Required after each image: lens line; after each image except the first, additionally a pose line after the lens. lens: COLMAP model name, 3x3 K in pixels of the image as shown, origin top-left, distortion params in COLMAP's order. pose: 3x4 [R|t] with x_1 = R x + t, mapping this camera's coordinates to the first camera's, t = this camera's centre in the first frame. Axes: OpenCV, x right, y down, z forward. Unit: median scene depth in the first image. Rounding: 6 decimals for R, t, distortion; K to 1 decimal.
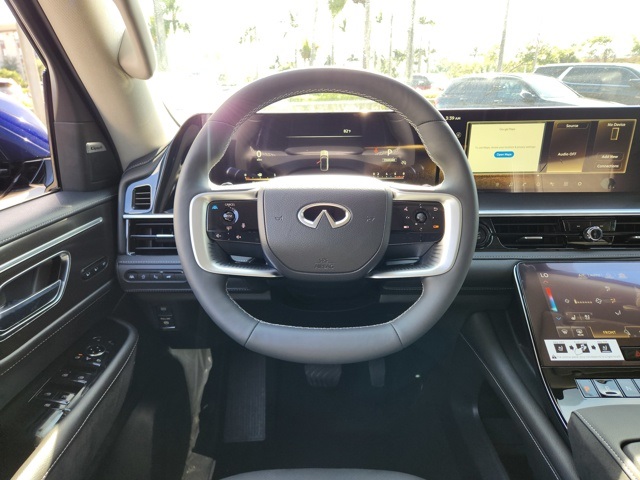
lens RADIAL K [[412.3, 0, 301.2], [0, 412.3, 233.8], [0, 0, 1]] dist [0.052791, -0.044098]
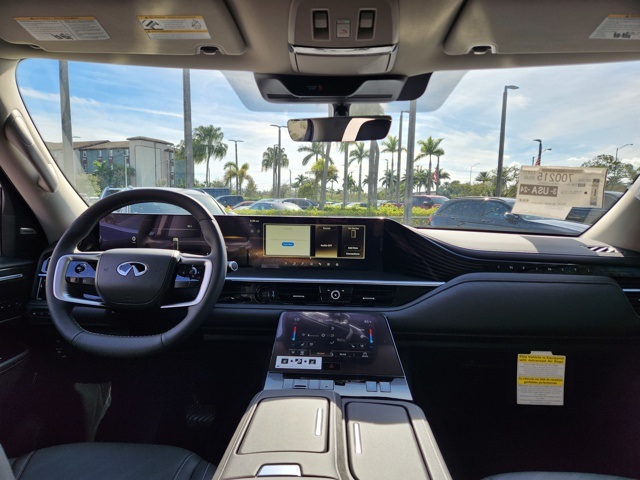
lens RADIAL K [[416.3, 0, 330.6], [0, 416.3, 237.5], [0, 0, 1]] dist [0.059699, -0.053806]
pose [[0.999262, 0.032021, -0.021228, 0.710663], [-0.036364, 0.966602, -0.253689, 0.190014], [0.012395, 0.254273, 0.967053, -0.565586]]
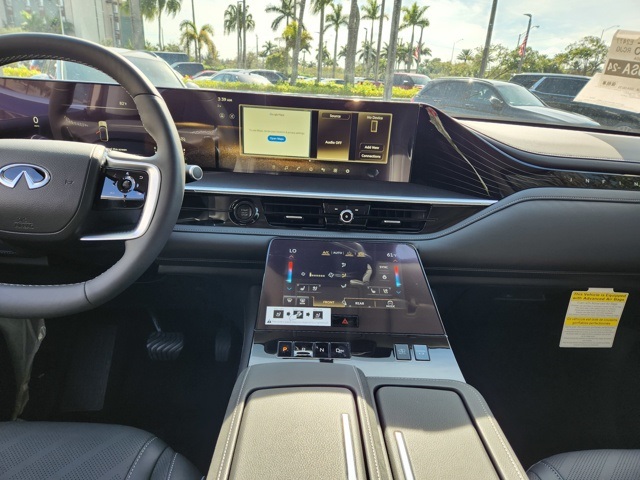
lens RADIAL K [[416.3, 0, 330.6], [0, 416.3, 237.5], [0, 0, 1]] dist [0.059699, -0.053806]
pose [[0.996391, 0.052392, 0.066789, 0.589327], [-0.053777, 0.998370, 0.019119, 0.037559], [-0.065679, -0.022642, 0.997584, -0.092494]]
